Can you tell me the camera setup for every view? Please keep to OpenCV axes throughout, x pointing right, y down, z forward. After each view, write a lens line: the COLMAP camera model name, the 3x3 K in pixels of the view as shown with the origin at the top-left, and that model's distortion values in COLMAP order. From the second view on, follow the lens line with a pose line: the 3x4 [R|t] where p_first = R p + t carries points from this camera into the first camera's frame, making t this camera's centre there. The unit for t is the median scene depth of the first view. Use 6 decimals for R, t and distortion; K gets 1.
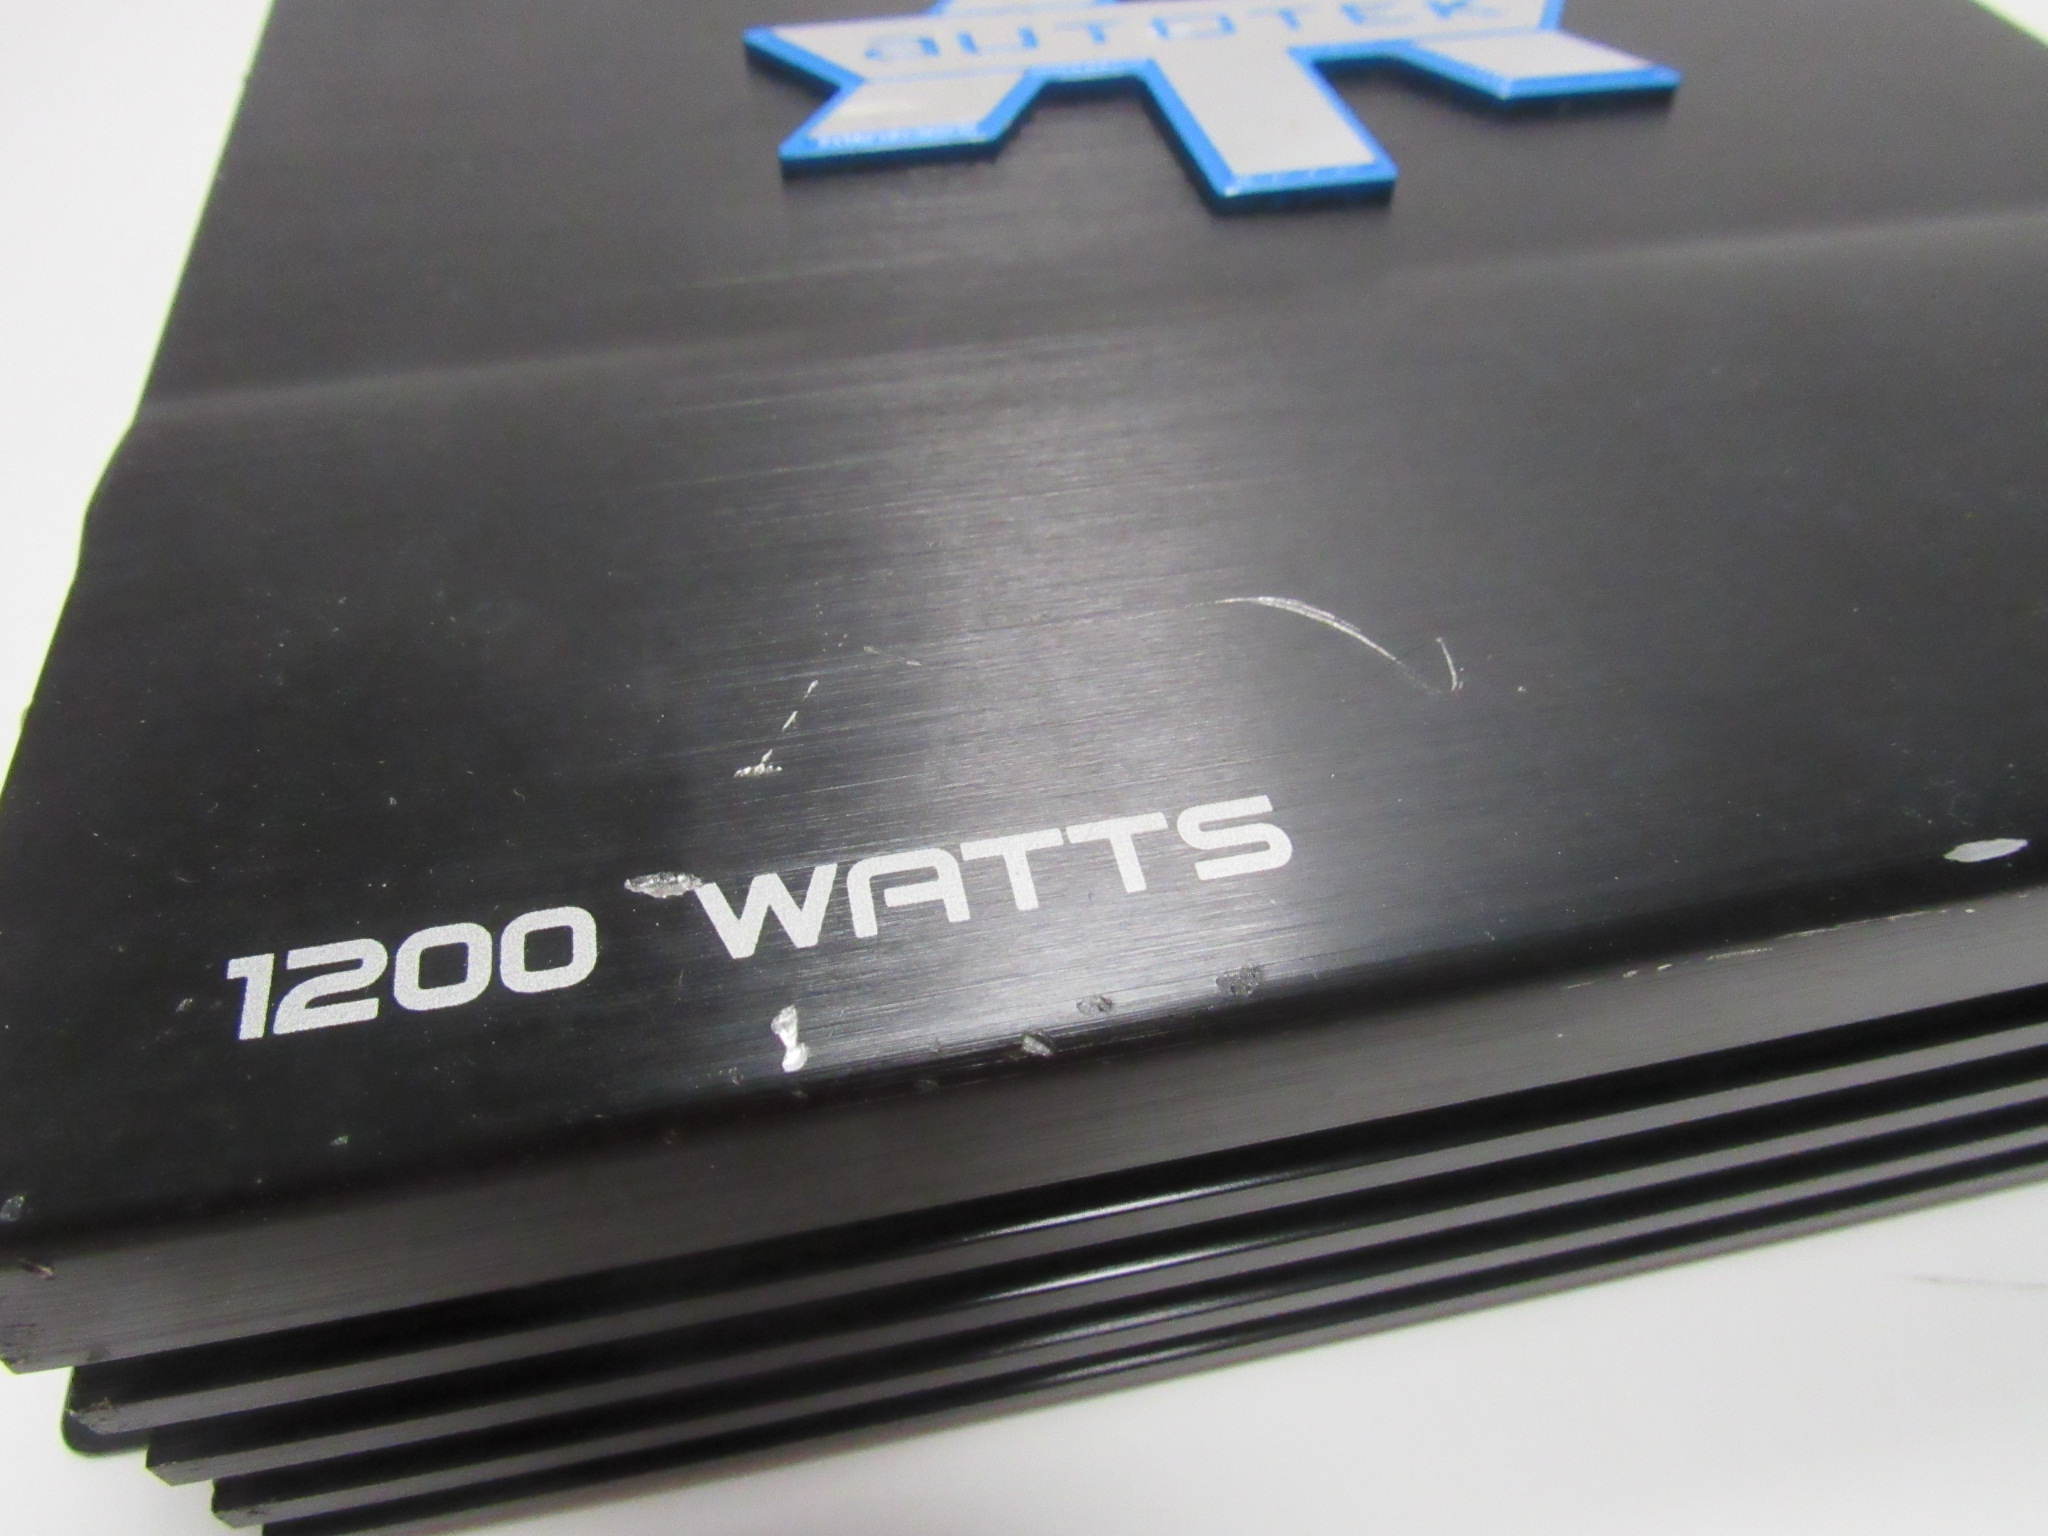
lens RADIAL K [[1469.0, 0, 1024.0], [0, 1469.0, 768.0], [0, 0, 1]] dist [-0.010166, 0.009784]
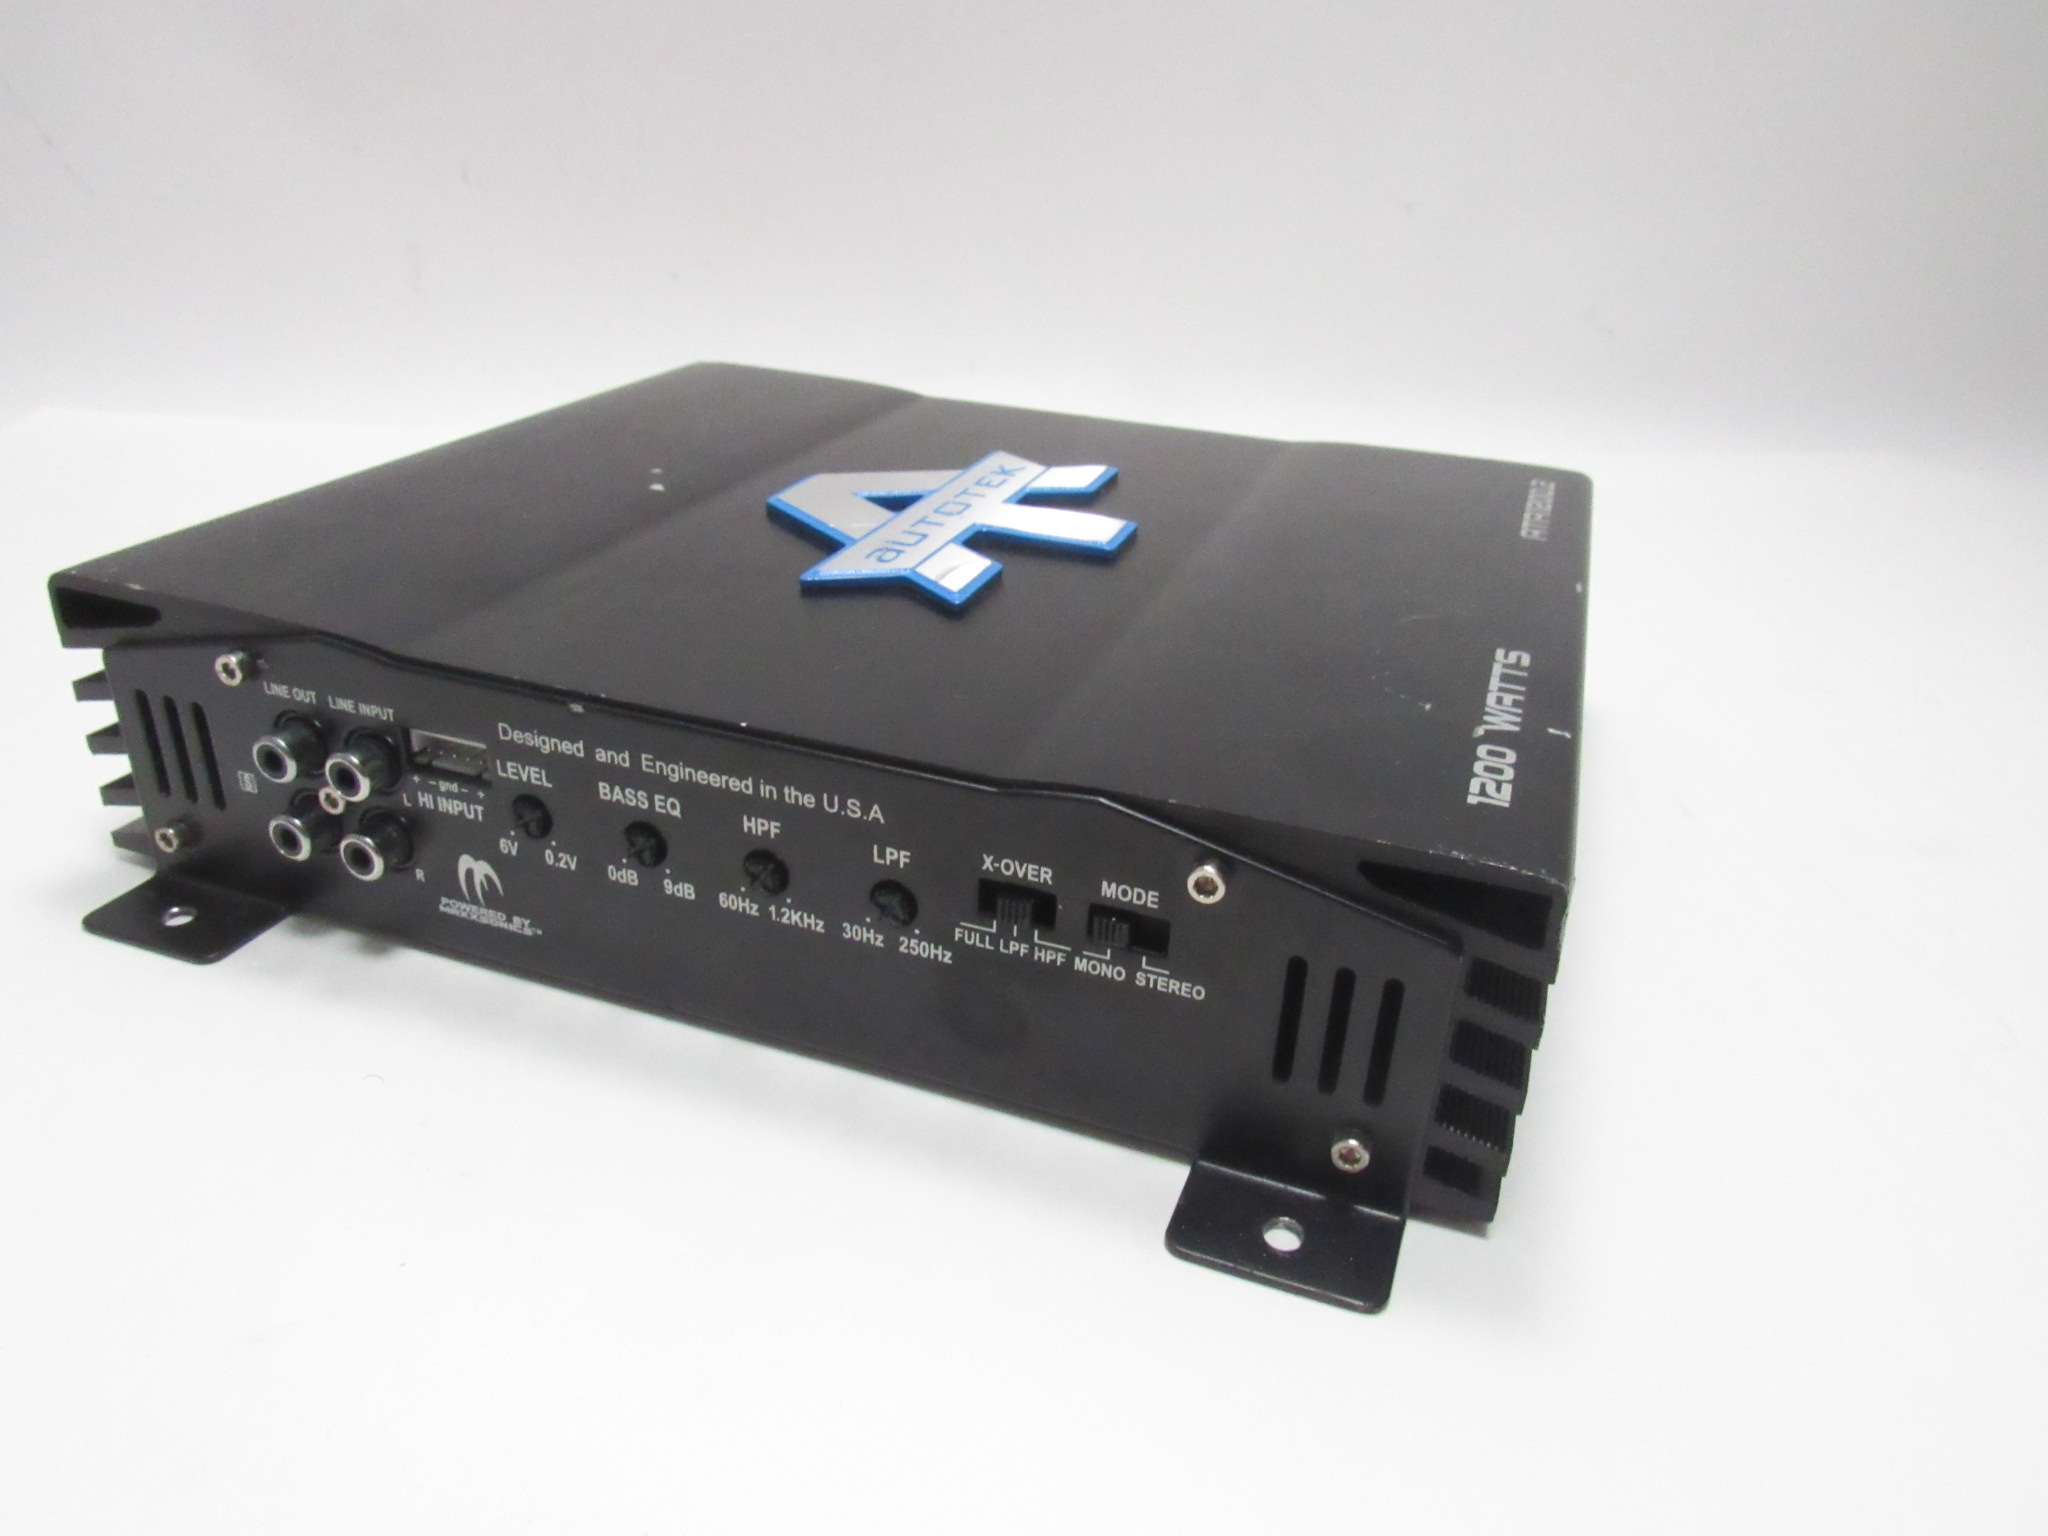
lens RADIAL K [[1469.0, 0, 1024.0], [0, 1469.0, 768.0], [0, 0, 1]] dist [-0.010166, 0.009784]
pose [[0.533289, -0.371963, 0.759767, -2.576324], [0.602764, 0.797246, -0.032775, -0.257829], [-0.593530, 0.475439, 0.649369, -0.164913]]
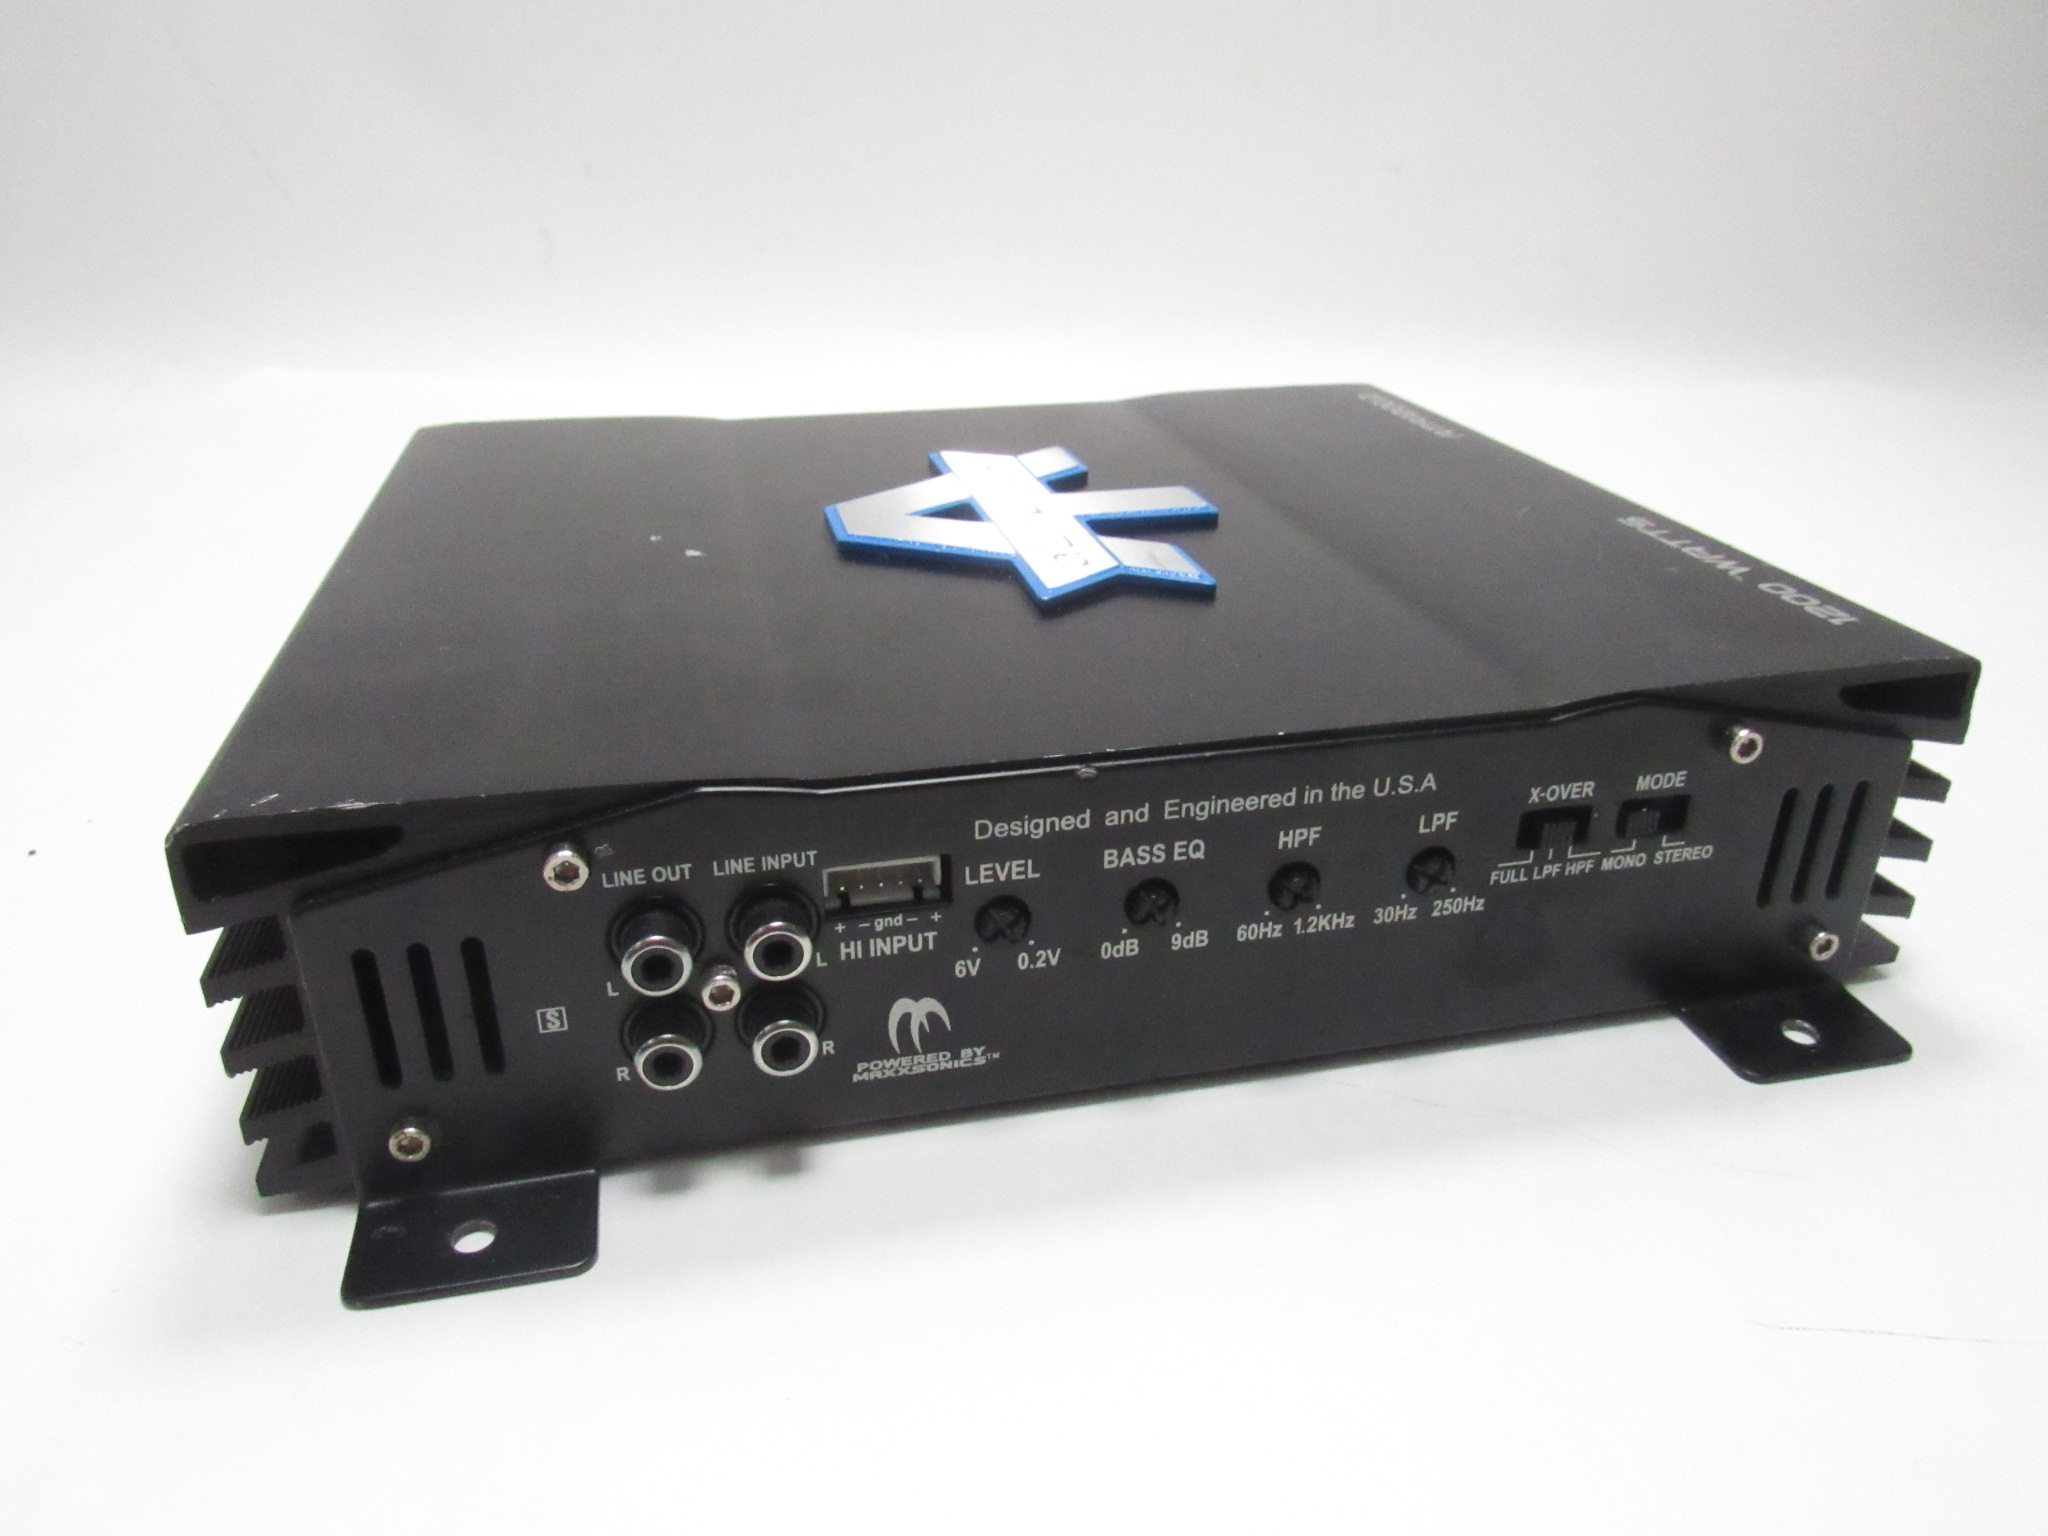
lens RADIAL K [[1469.0, 0, 1024.0], [0, 1469.0, 768.0], [0, 0, 1]] dist [-0.010166, 0.009784]
pose [[-0.026461, -0.447485, 0.893900, -2.985776], [0.734883, 0.597493, 0.320858, -1.678385], [-0.677678, 0.665402, 0.313038, 1.272772]]
